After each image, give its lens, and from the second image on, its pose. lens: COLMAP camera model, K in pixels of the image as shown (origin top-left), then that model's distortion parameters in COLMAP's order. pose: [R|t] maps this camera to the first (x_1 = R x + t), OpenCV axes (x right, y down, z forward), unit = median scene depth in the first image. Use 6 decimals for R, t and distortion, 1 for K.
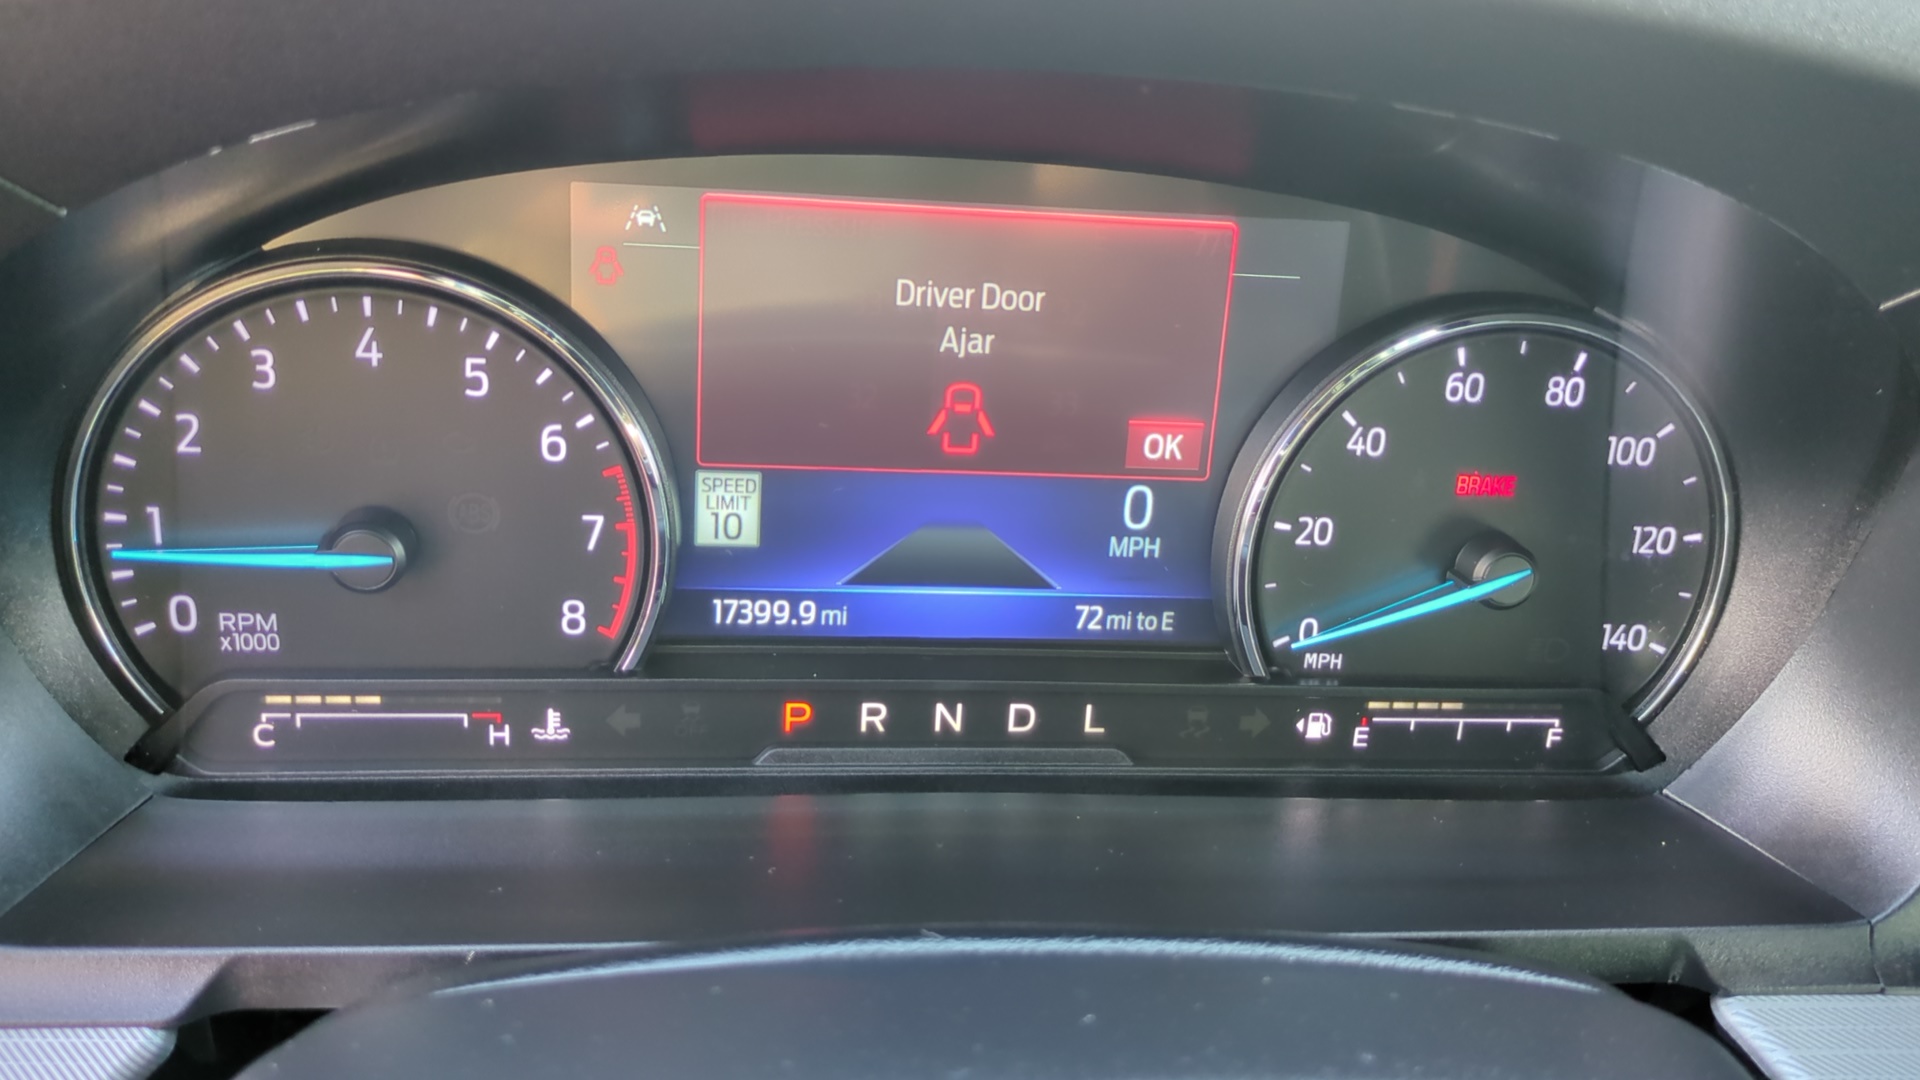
lens RADIAL K [[1643.9, 0, 960.0], [0, 1643.9, 540.0], [0, 0, 1]] dist [0.073047, -0.117781]
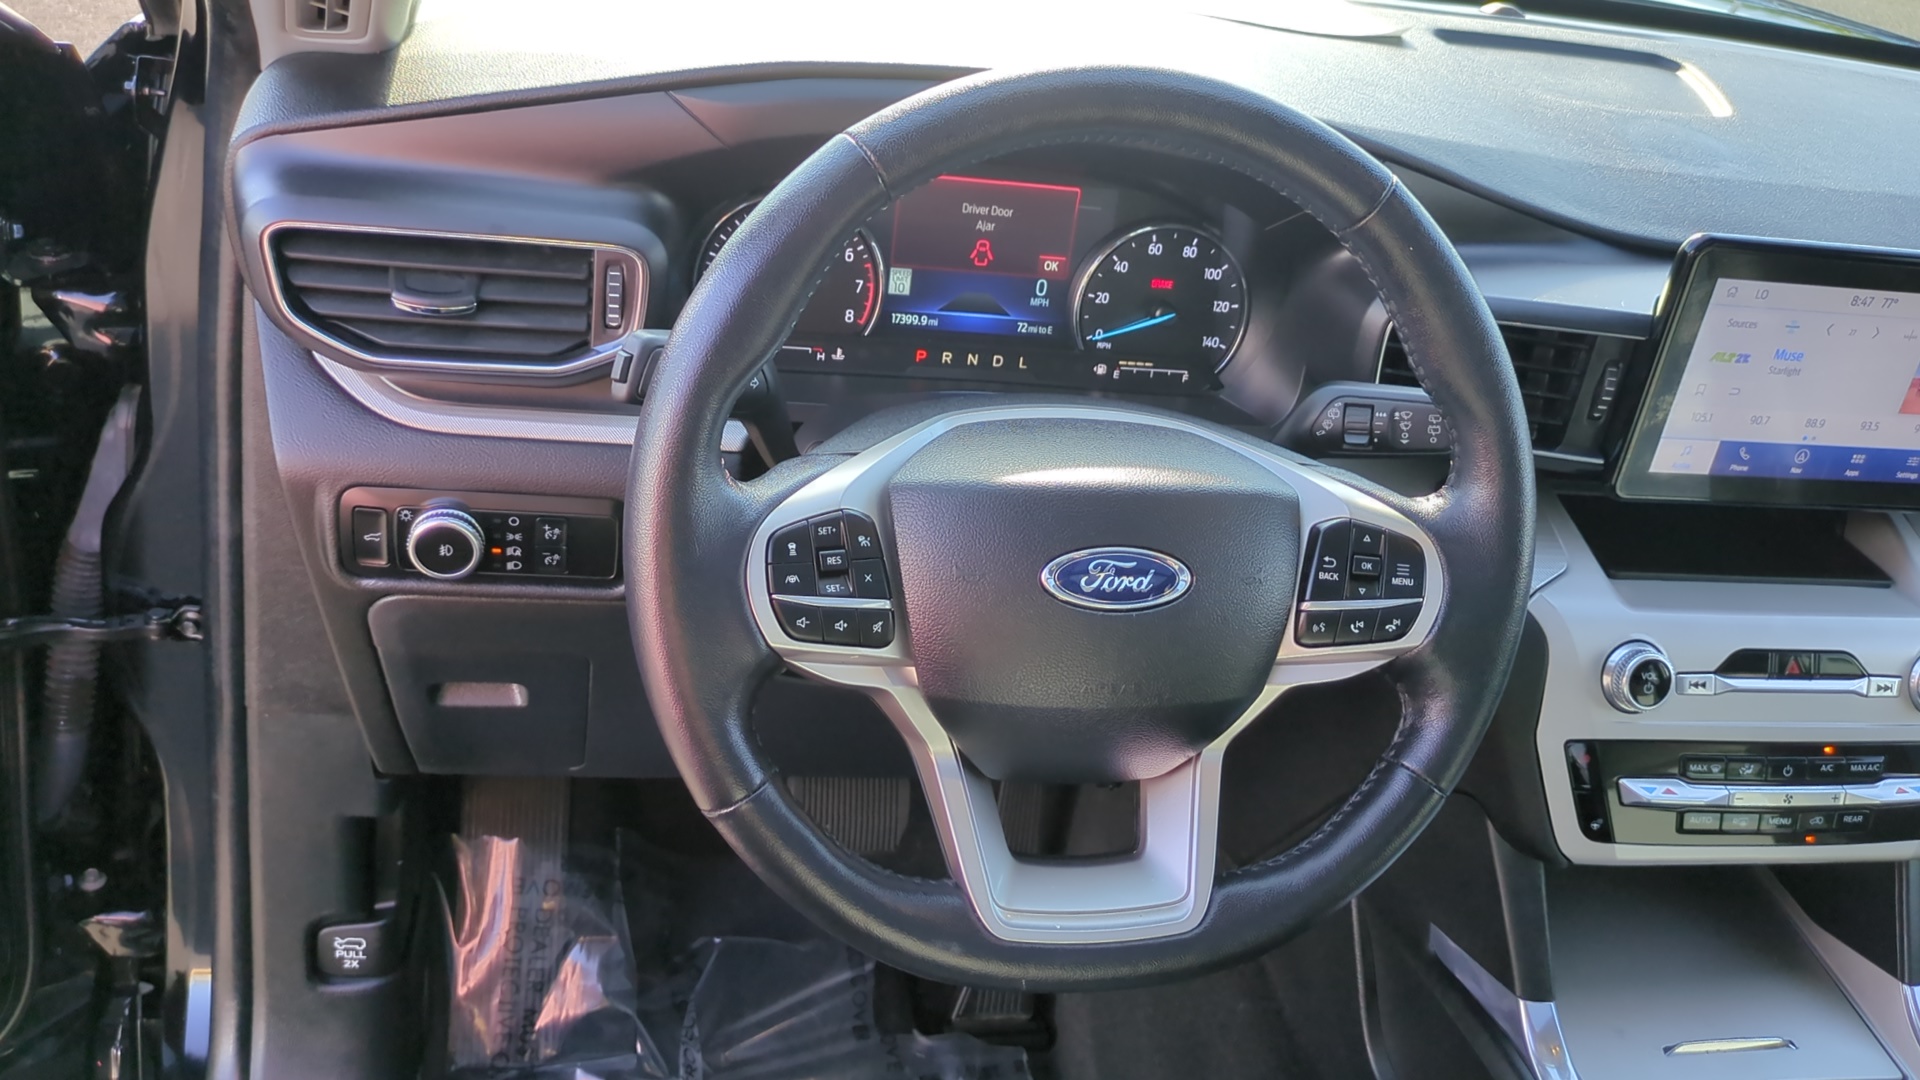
lens RADIAL K [[1643.9, 0, 960.0], [0, 1643.9, 540.0], [0, 0, 1]] dist [0.073047, -0.117781]
pose [[0.995450, 0.025581, 0.091790, -0.285207], [-0.033020, 0.996211, 0.080455, 0.193189], [-0.089384, -0.083119, 0.992523, -1.866642]]
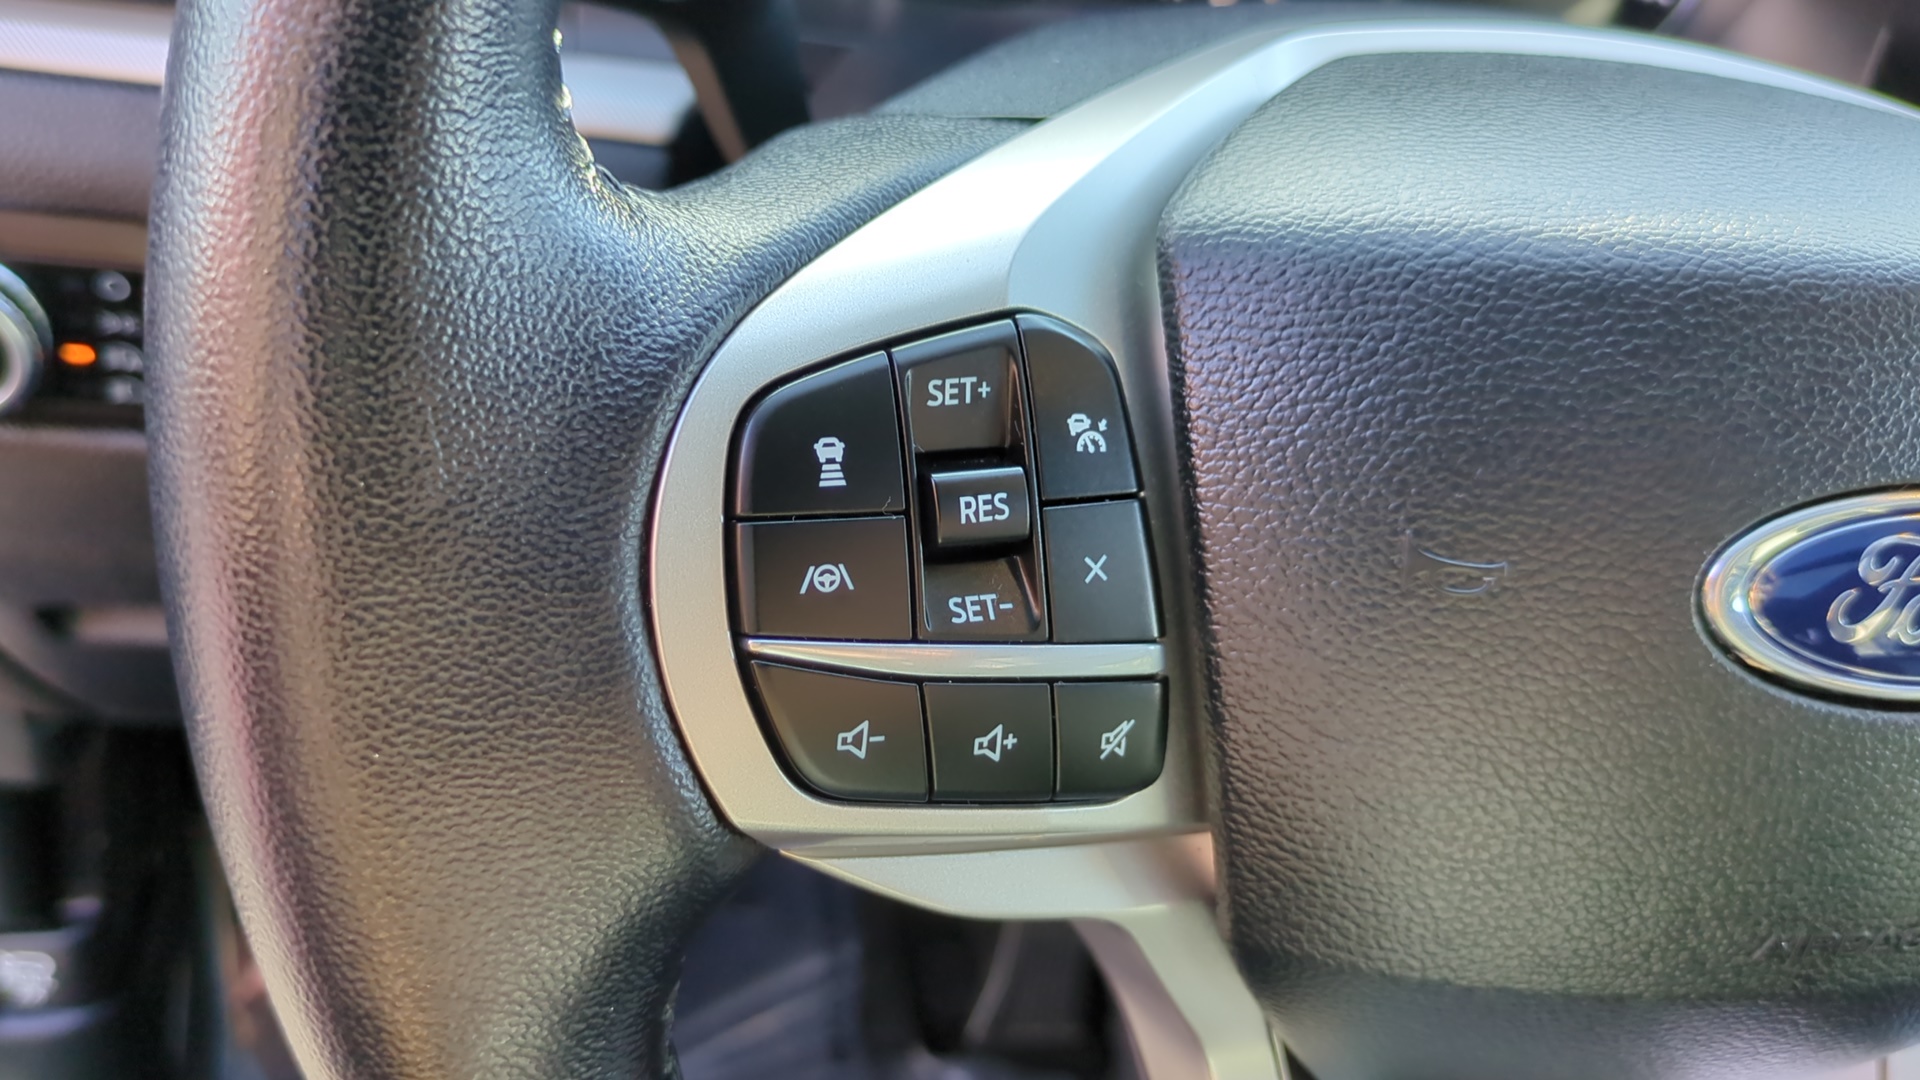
lens RADIAL K [[1643.9, 0, 960.0], [0, 1643.9, 540.0], [0, 0, 1]] dist [0.073047, -0.117781]
pose [[0.990467, 0.057697, 0.125084, -0.326889], [-0.083265, 0.974153, 0.209984, 0.282783], [-0.109736, -0.218397, 0.969670, -0.390180]]
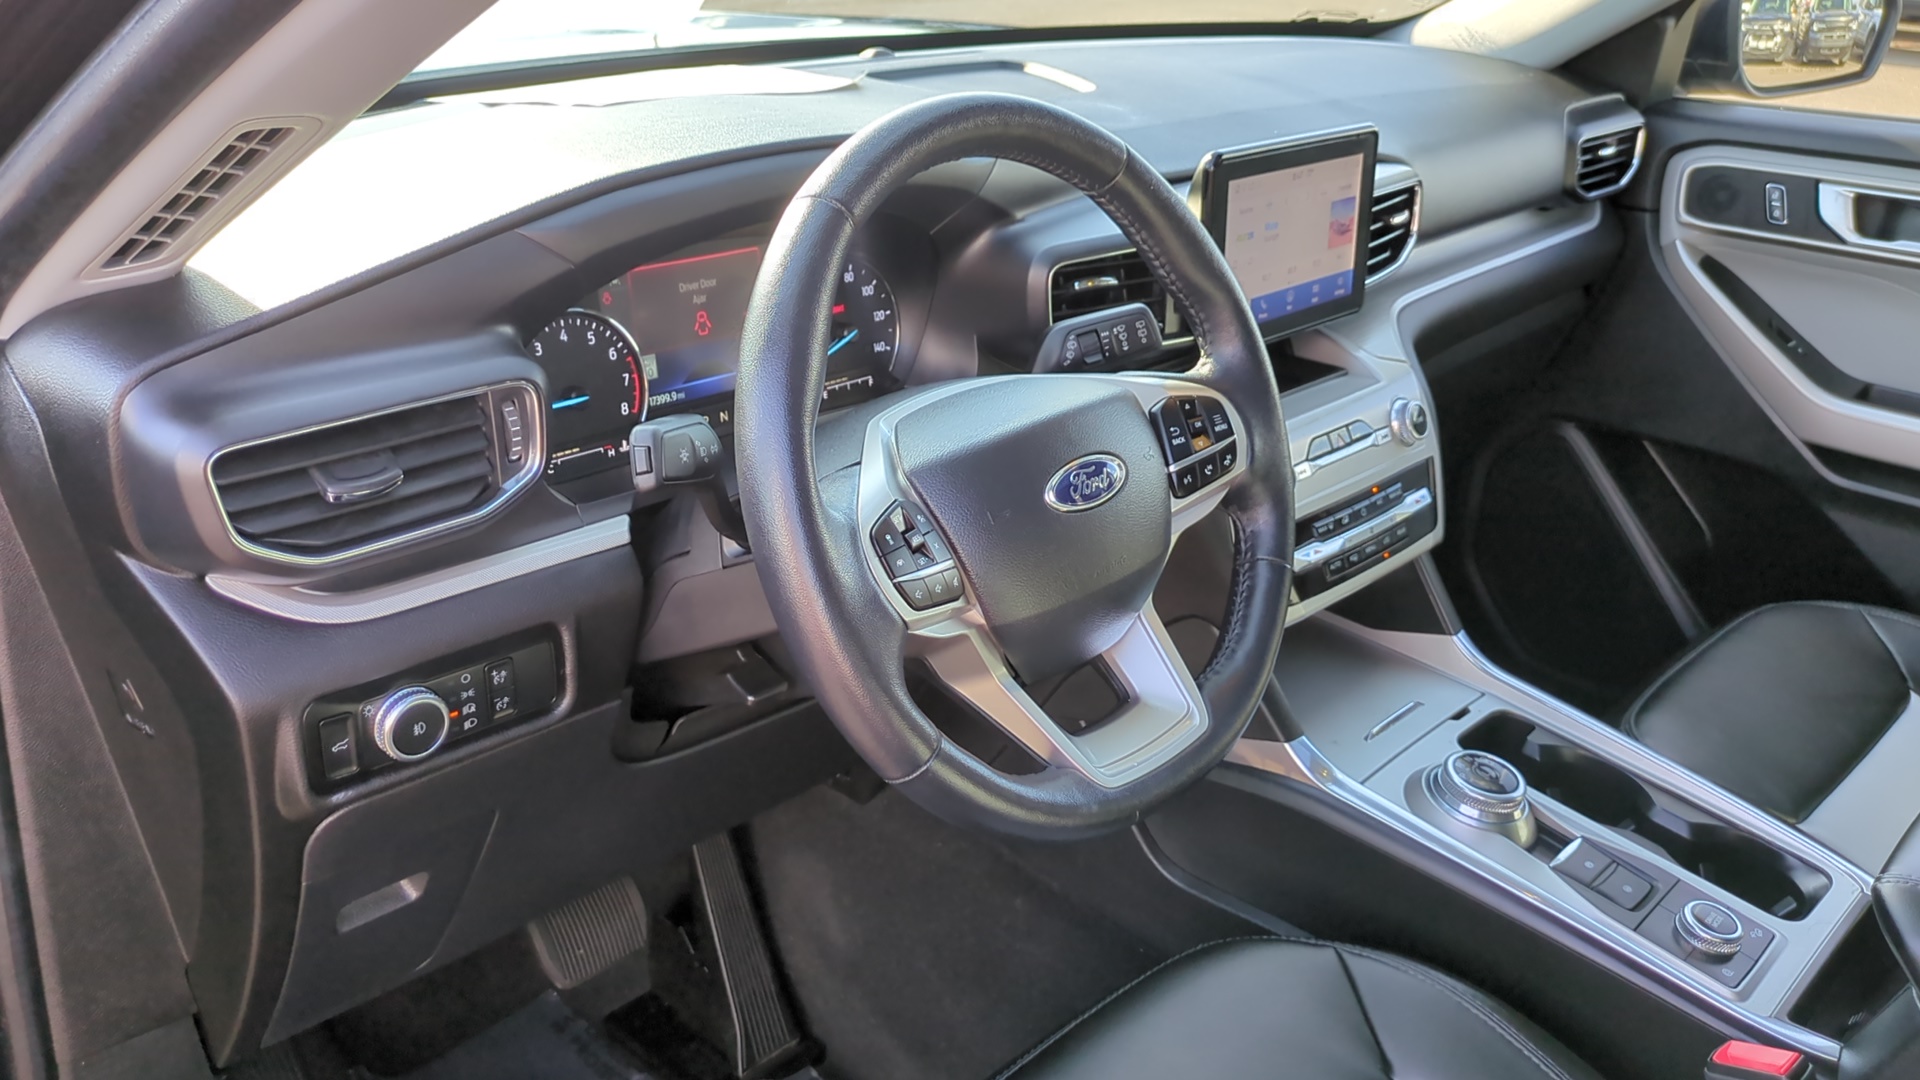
lens RADIAL K [[1643.9, 0, 960.0], [0, 1643.9, 540.0], [0, 0, 1]] dist [0.073047, -0.117781]
pose [[0.765138, -0.299702, 0.569861, -1.559165], [0.305800, 0.948021, 0.087995, 0.195931], [-0.566613, 0.106935, 0.817016, -1.847579]]
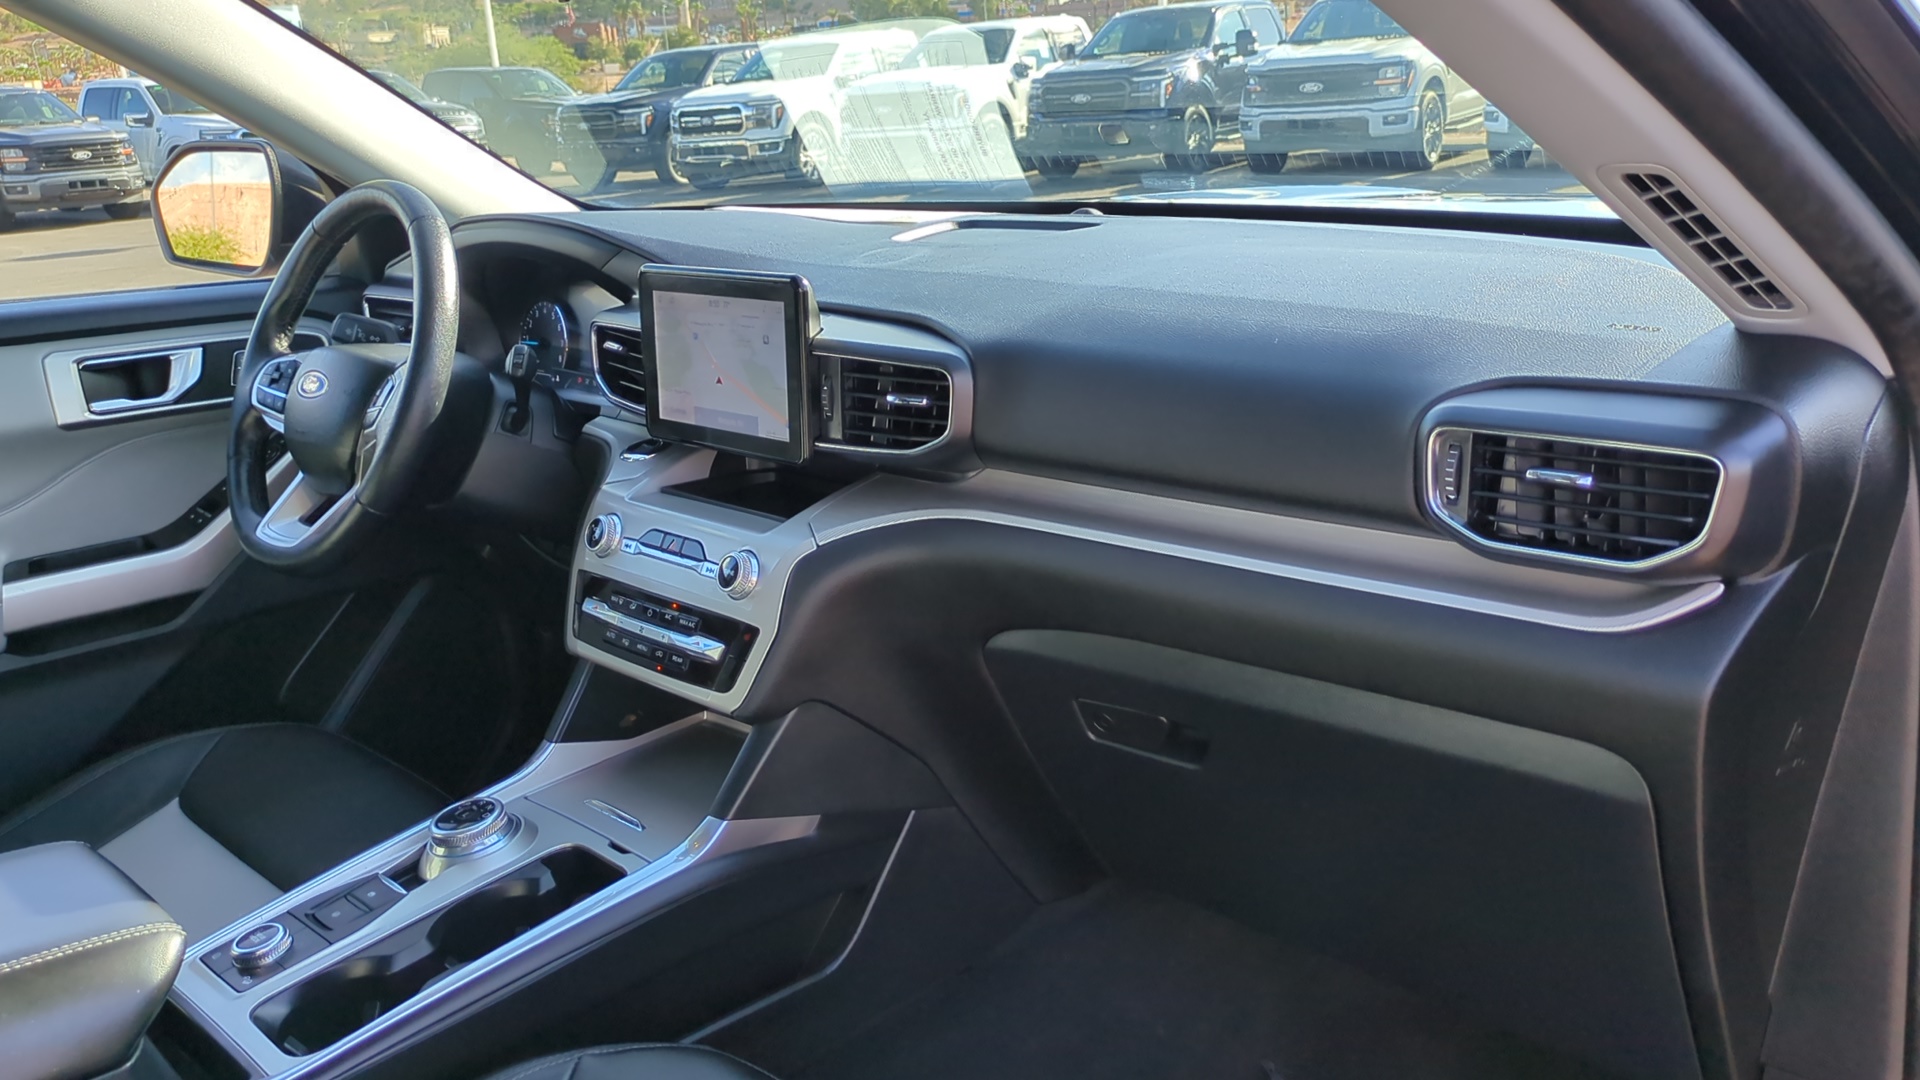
lens RADIAL K [[1643.9, 0, 960.0], [0, 1643.9, 540.0], [0, 0, 1]] dist [0.073047, -0.117781]
pose [[0.585621, 0.102461, -0.804083, 5.093166], [-0.271709, 0.959403, -0.075636, 0.685561], [0.763690, 0.262771, 0.589686, -1.127402]]
